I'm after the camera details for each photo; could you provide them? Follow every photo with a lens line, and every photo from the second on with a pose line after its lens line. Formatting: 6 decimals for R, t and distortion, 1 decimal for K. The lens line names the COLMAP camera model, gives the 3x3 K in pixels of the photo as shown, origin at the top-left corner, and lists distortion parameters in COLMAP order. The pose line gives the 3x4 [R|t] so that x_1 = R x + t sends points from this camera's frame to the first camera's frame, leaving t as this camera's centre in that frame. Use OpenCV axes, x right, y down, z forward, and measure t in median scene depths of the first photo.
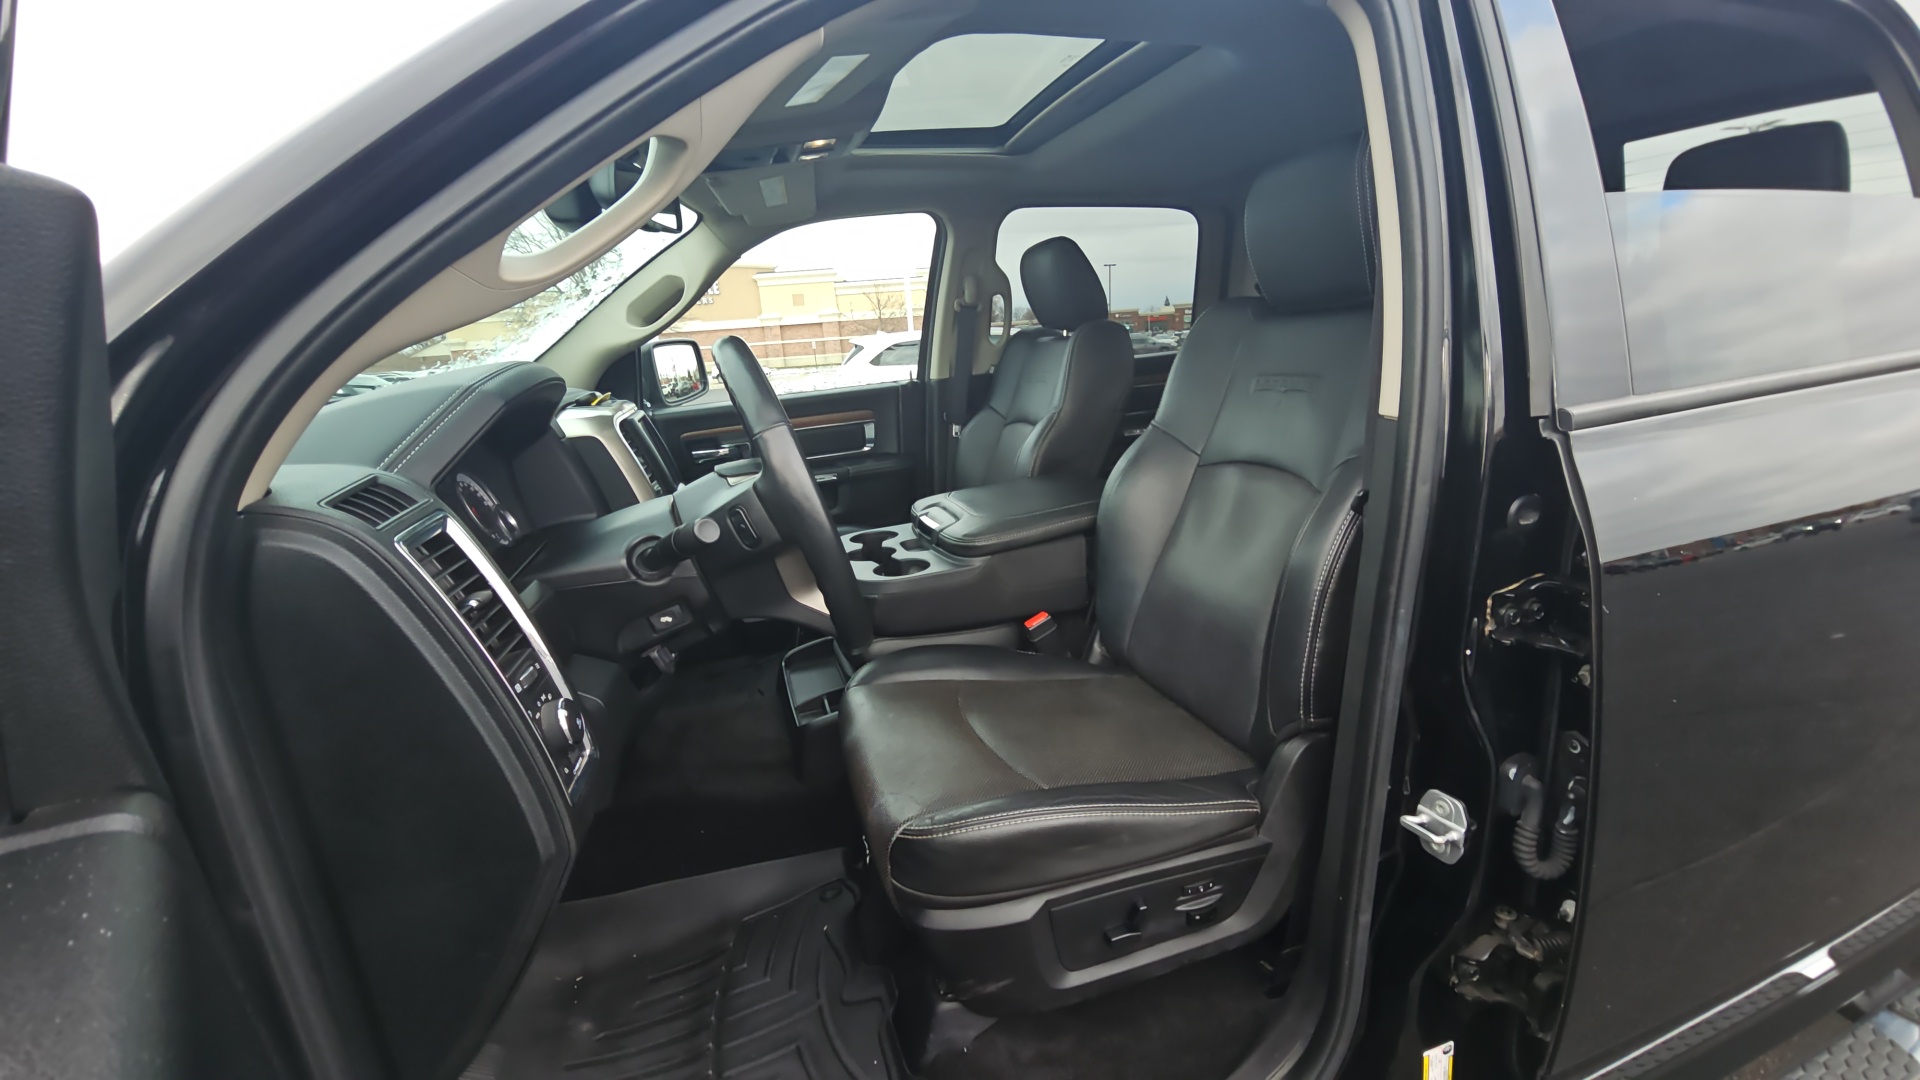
lens RADIAL K [[786.0, 0, 977.8], [0, 786.0, 534.2], [0, 0, 1]] dist [0.010932, -0.007225]
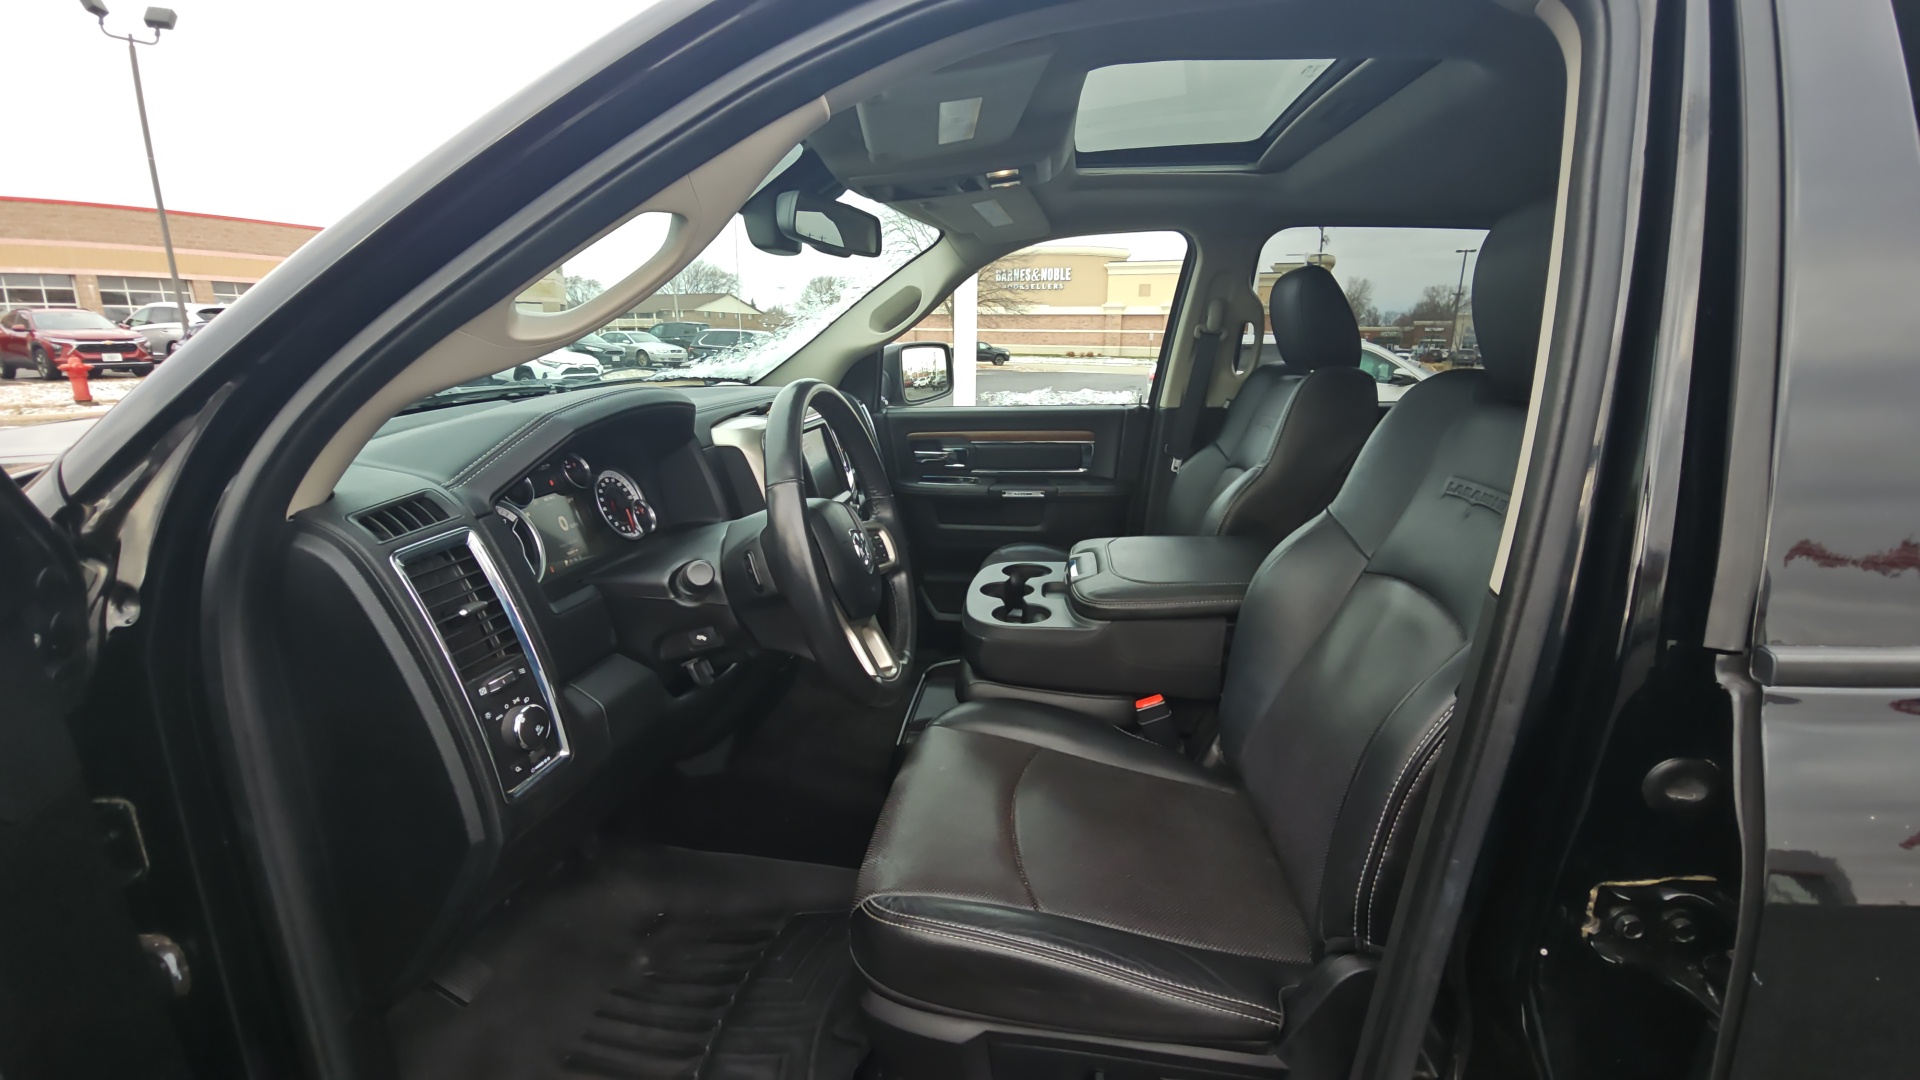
lens RADIAL K [[786.0, 0, 975.3], [0, 786.0, 533.7], [0, 0, 1]] dist [0.010932, -0.007225]
pose [[0.909468, 0.172993, -0.378075, 0.200168], [-0.168515, 0.984663, 0.045178, -0.087677], [0.380092, 0.022623, 0.924672, 0.086956]]
